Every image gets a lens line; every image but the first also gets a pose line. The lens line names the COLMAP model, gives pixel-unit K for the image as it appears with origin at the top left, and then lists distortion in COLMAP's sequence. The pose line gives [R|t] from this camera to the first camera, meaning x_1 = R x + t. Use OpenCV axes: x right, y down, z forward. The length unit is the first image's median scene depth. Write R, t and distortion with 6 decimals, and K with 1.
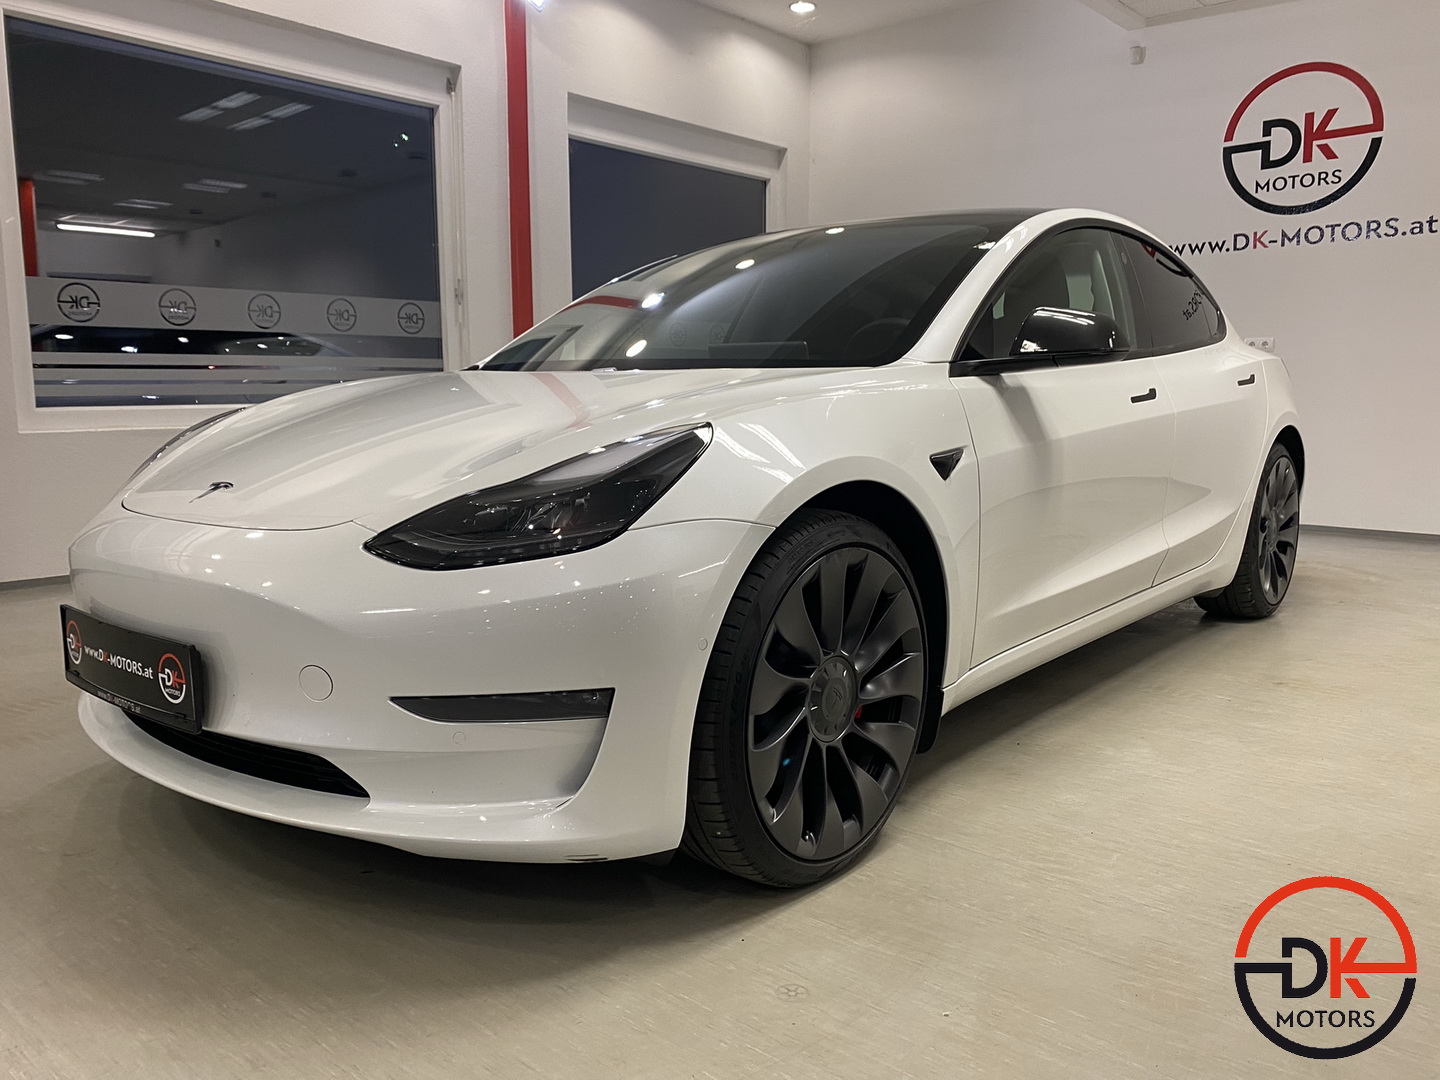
lens RADIAL K [[1080.1, 0, 717.0], [0, 1080.1, 537.7], [0, 0, 1]] dist [0.022330, -0.002911]
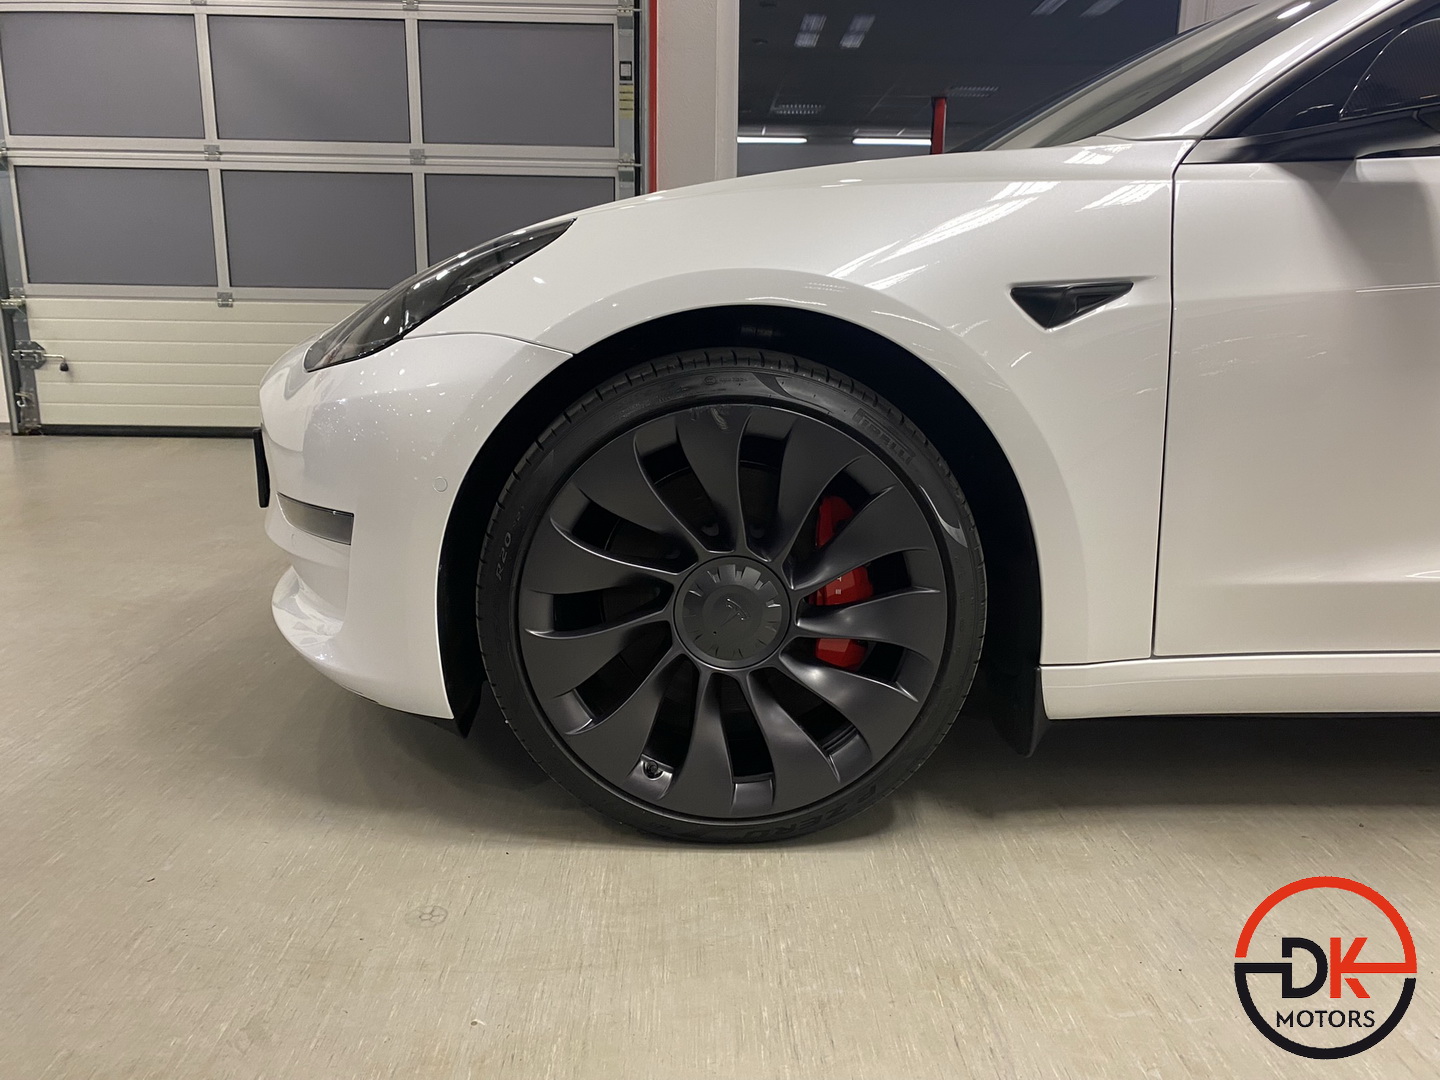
lens RADIAL K [[1080.1, 0, 717.0], [0, 1080.1, 537.7], [0, 0, 1]] dist [0.022330, -0.002911]
pose [[0.673367, 0.164546, -0.720764, 0.189045], [-0.117213, 0.986347, 0.115671, 0.005140], [0.729957, 0.006594, 0.683461, 0.150478]]
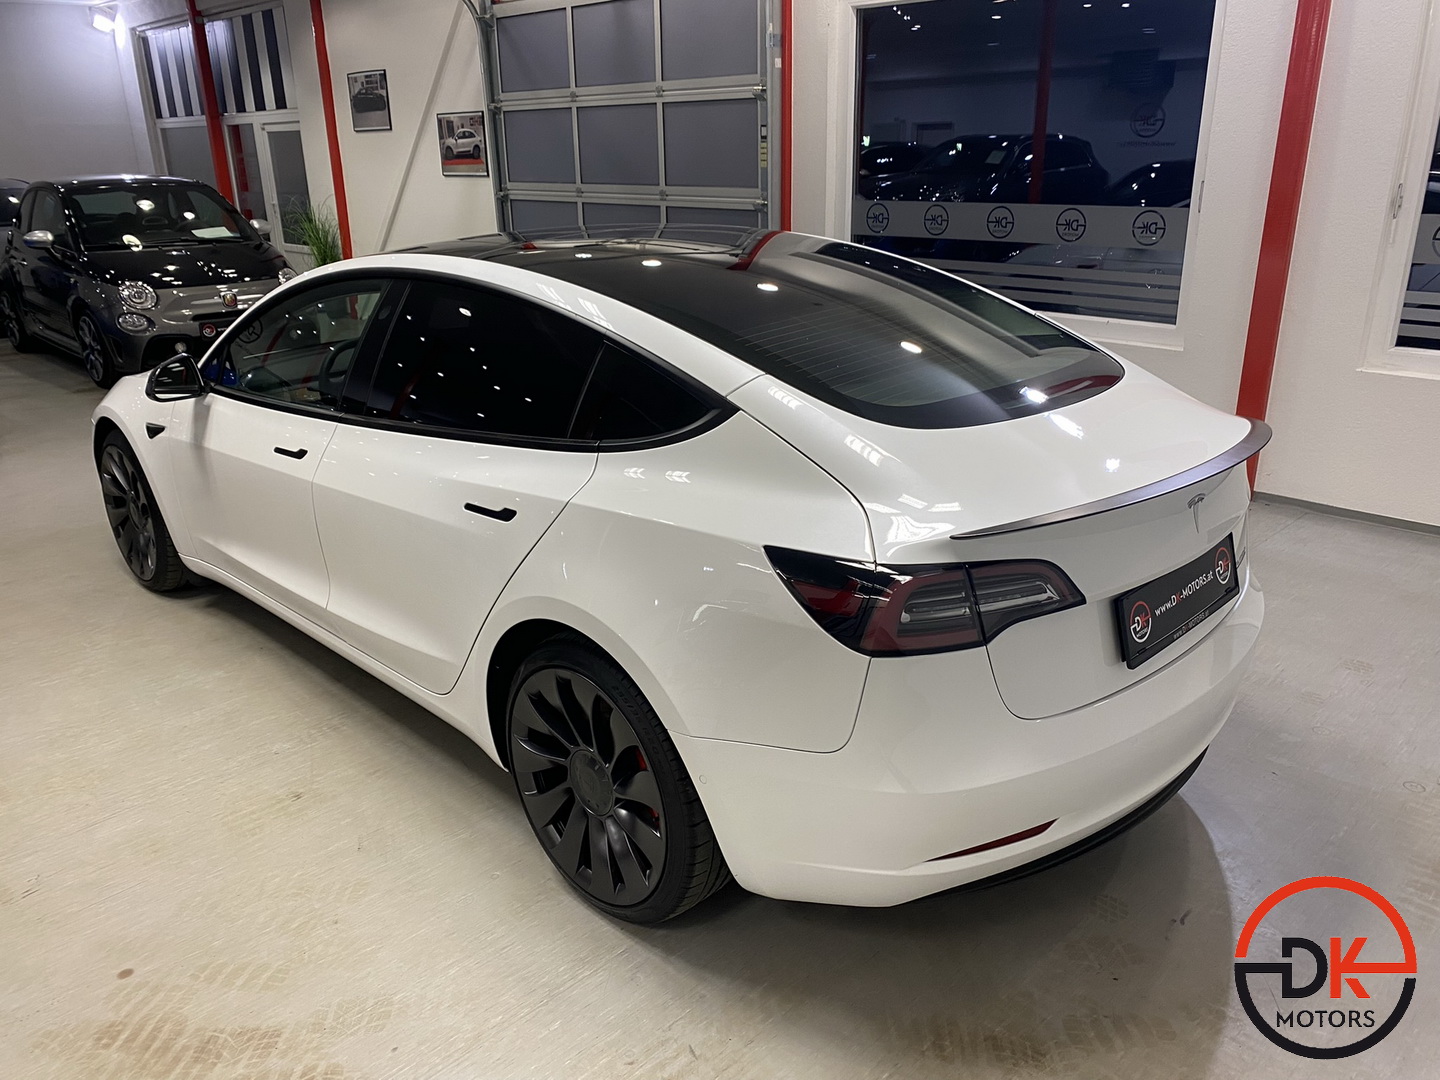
lens RADIAL K [[1093.3, 0, 720.0], [0, 1093.3, 540.0], [0, 0, 1]] dist [0.017079, 0.007085]
pose [[-0.082454, 0.337082, -0.937858, 0.666014], [-0.127722, 0.929728, 0.345389, -0.226371], [0.988377, 0.148264, -0.033607, 0.701210]]
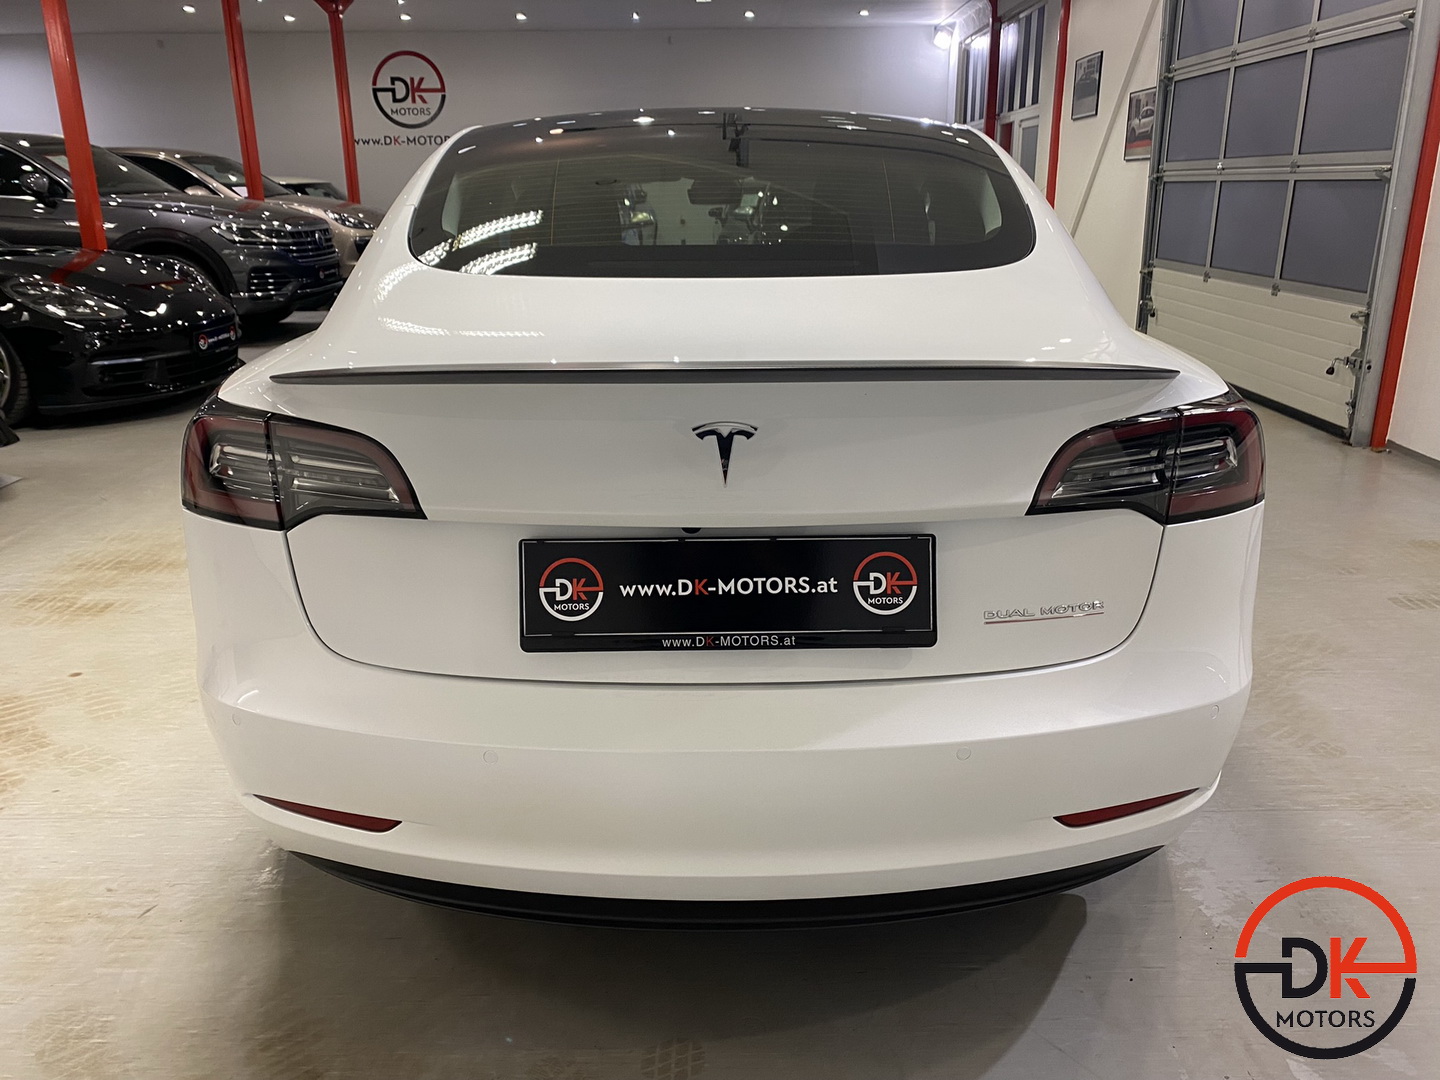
lens RADIAL K [[1093.3, 0, 720.0], [0, 1093.3, 540.0], [0, 0, 1]] dist [0.017079, 0.007085]
pose [[-0.744814, 0.204459, -0.635176, 0.466562], [-0.099486, 0.907234, 0.408691, -0.203099], [0.659814, 0.367590, -0.655380, 0.968531]]
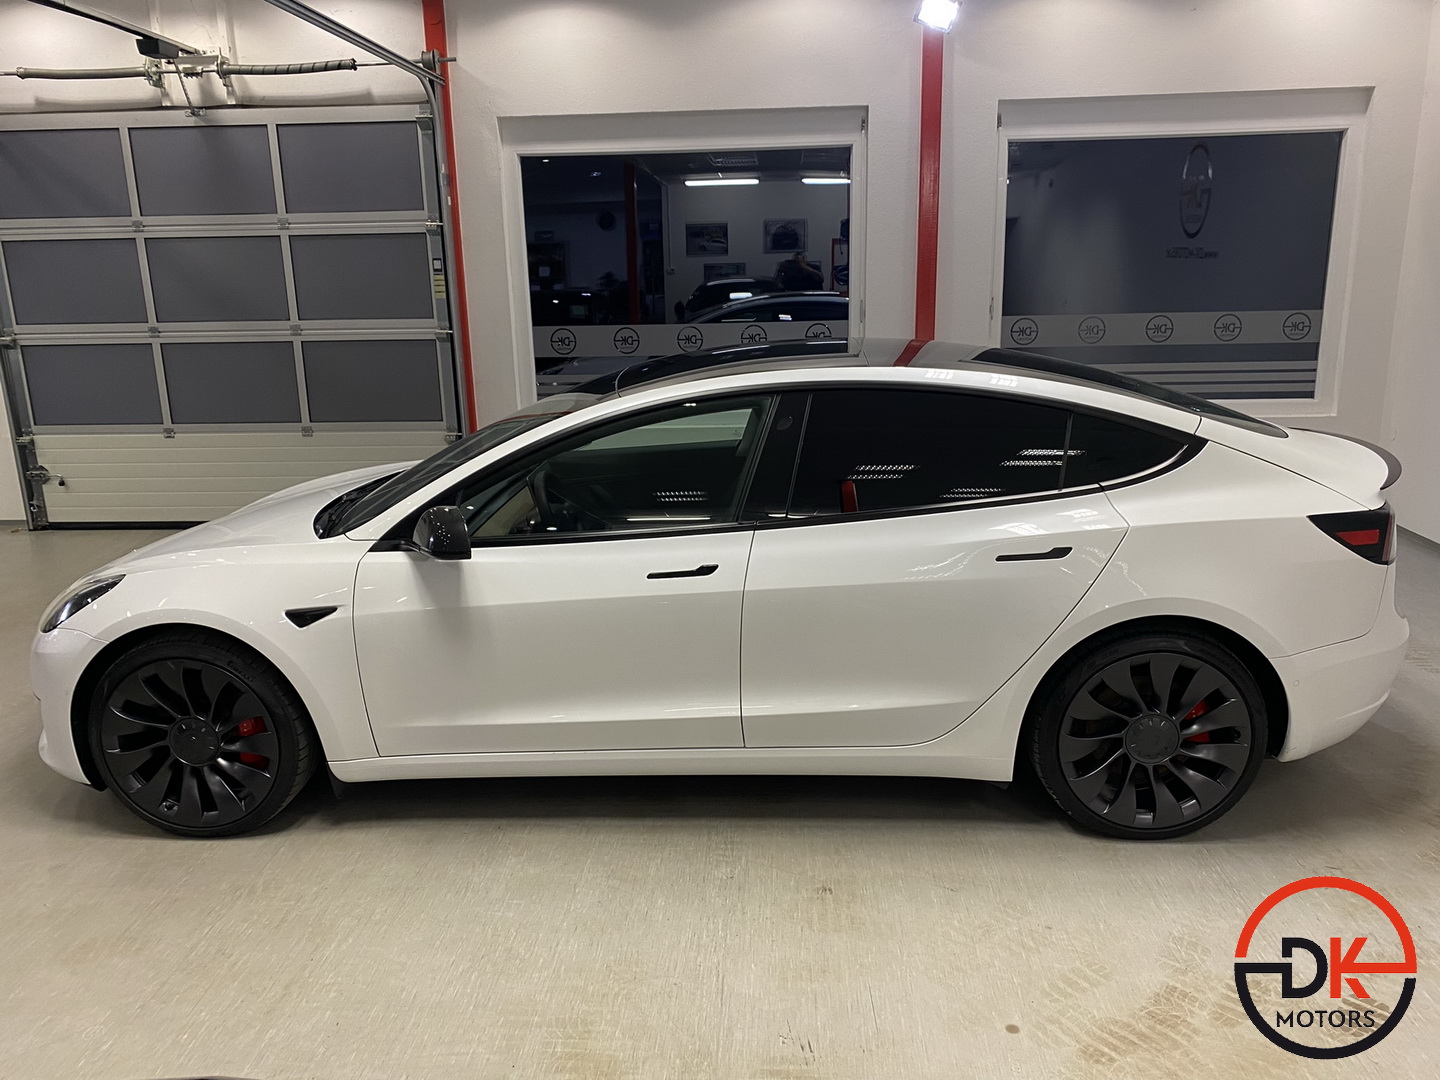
lens RADIAL K [[1093.5, 0, 717.8], [0, 1093.5, 527.1], [0, 0, 1]] dist [0.036021, -0.002877]
pose [[0.608733, 0.171624, -0.774589, 0.592662], [-0.088435, 0.984916, 0.148727, -0.161318], [0.788431, -0.022034, 0.614729, 0.177475]]
